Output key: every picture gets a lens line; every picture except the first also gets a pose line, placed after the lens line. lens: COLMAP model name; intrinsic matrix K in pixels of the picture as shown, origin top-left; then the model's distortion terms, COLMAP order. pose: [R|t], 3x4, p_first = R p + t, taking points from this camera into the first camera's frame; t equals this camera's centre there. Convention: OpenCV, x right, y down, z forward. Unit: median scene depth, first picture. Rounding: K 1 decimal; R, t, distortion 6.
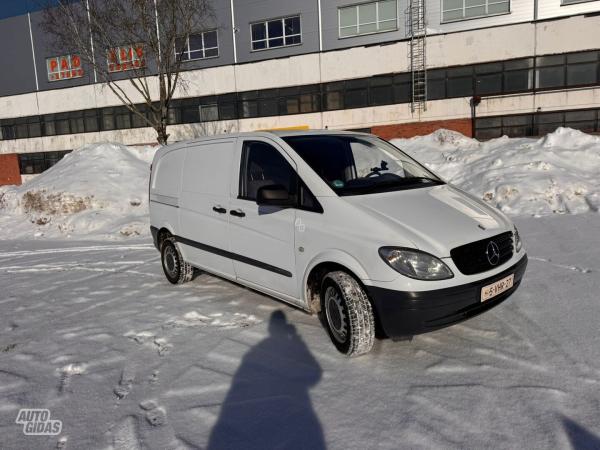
lens RADIAL K [[427.3, 0, 300.0], [0, 427.3, 225.0], [0, 0, 1]] dist [0.061886, -0.075854]
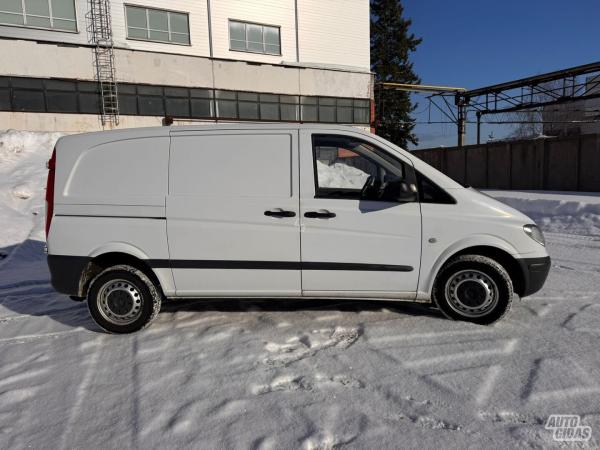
lens RADIAL K [[427.3, 0, 300.0], [0, 427.3, 225.0], [0, 0, 1]] dist [0.061886, -0.075854]
pose [[0.678004, -0.062939, 0.732359, -0.159961], [0.099158, 0.995052, -0.006284, -0.000929], [-0.728339, 0.076880, 0.680890, 0.084191]]
